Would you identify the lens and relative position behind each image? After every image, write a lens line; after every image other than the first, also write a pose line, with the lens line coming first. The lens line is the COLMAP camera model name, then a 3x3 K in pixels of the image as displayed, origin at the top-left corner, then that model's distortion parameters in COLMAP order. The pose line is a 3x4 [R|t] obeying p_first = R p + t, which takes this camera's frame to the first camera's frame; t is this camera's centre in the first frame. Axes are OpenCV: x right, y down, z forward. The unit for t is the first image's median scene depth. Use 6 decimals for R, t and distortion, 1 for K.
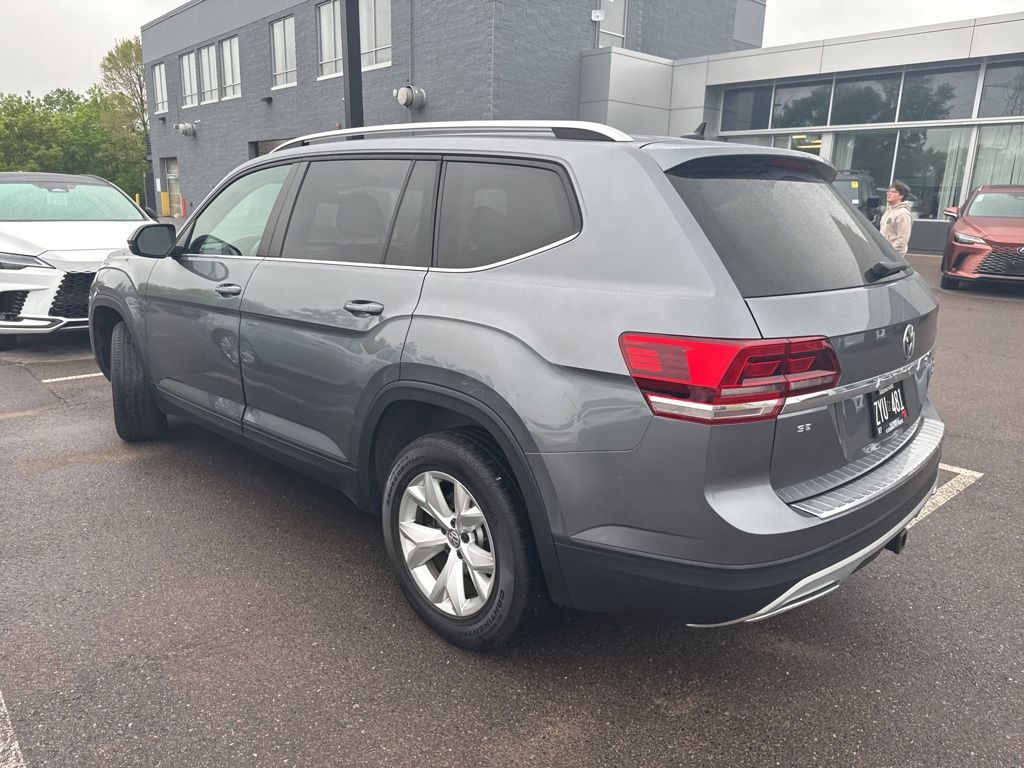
lens RADIAL K [[726.9, 0, 512.4], [0, 726.9, 386.7], [0, 0, 1]] dist [0.022226, -0.026034]
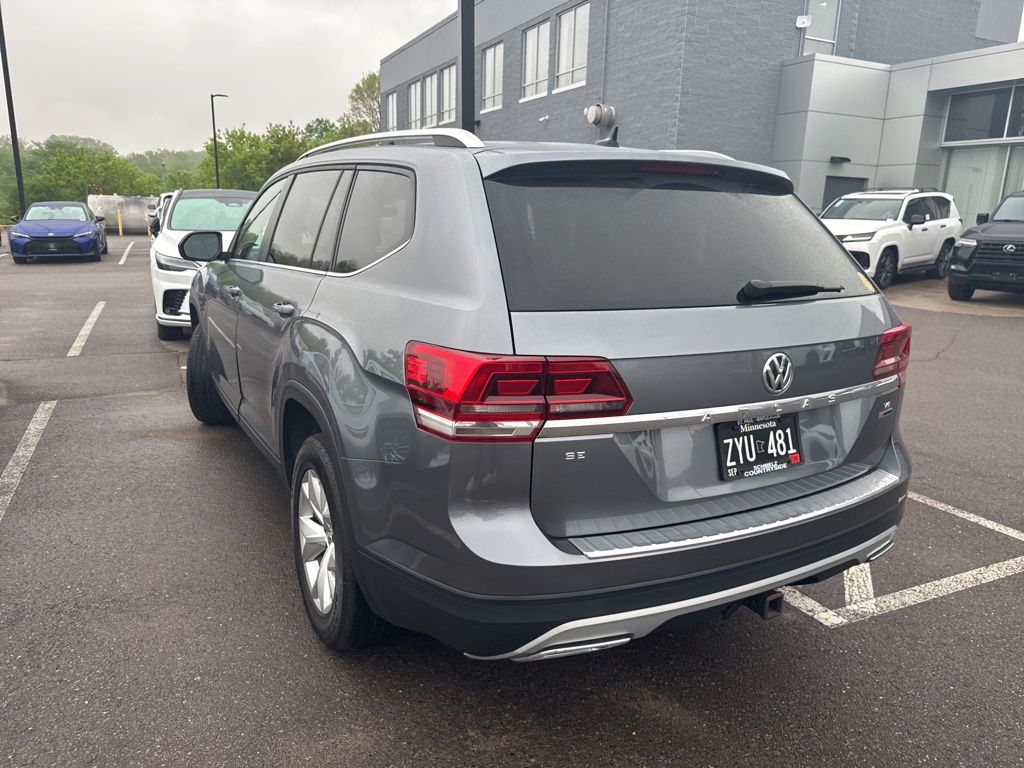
lens RADIAL K [[726.9, 0, 511.3], [0, 726.9, 389.6], [0, 0, 1]] dist [0.022226, -0.026034]
pose [[0.957097, 0.072781, -0.280480, 0.338961], [-0.078128, 0.996912, -0.007912, -0.007664], [0.279038, 0.029486, 0.959827, 0.062343]]
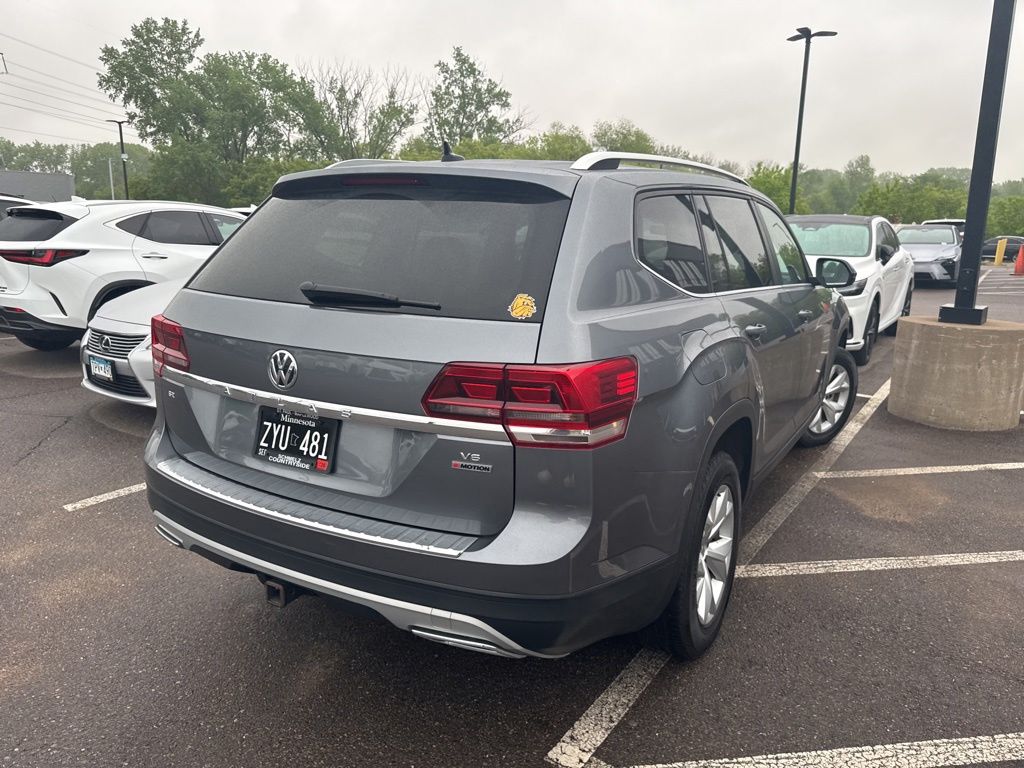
lens RADIAL K [[726.9, 0, 519.9], [0, 726.9, 381.4], [0, 0, 1]] dist [0.022226, -0.026034]
pose [[0.232978, 0.189645, -0.953811, 1.030716], [-0.252848, 0.958882, 0.128893, -0.166117], [0.939036, 0.211140, 0.271349, 0.722095]]
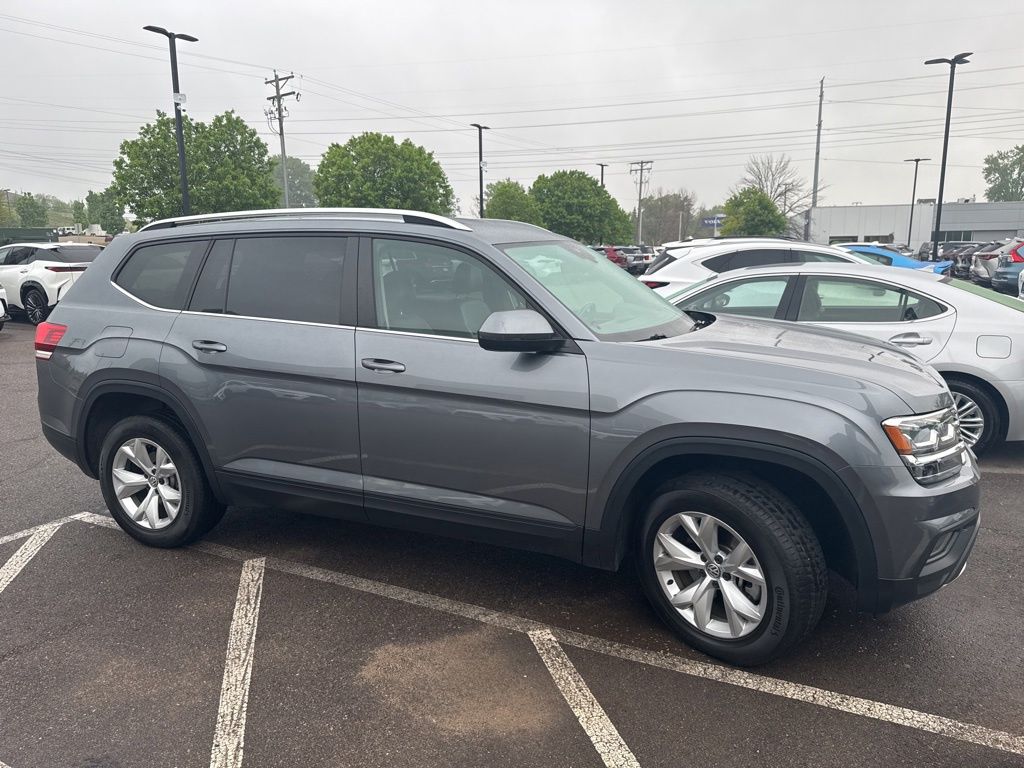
lens RADIAL K [[724.0, 0, 519.6], [0, 724.0, 399.4], [0, 0, 1]] dist [0.009010, -0.004207]
pose [[-0.932947, 0.054599, -0.355850, 0.177848], [-0.105391, 0.903712, 0.414967, -0.622846], [0.344243, 0.424645, -0.837361, 2.357871]]
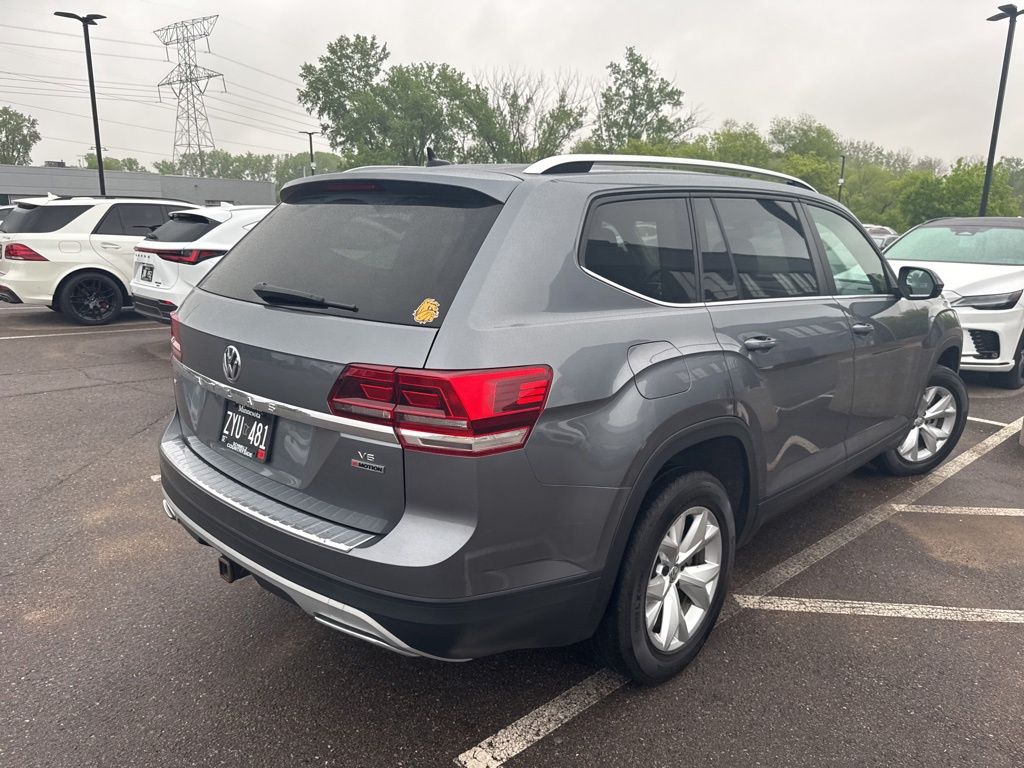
lens RADIAL K [[726.9, 0, 516.5], [0, 726.9, 394.1], [0, 0, 1]] dist [0.022226, -0.026034]
pose [[0.004615, 0.208256, -0.978064, 1.053791], [-0.264434, 0.943512, 0.199651, -0.222623], [0.964393, 0.257712, 0.059424, 0.922027]]
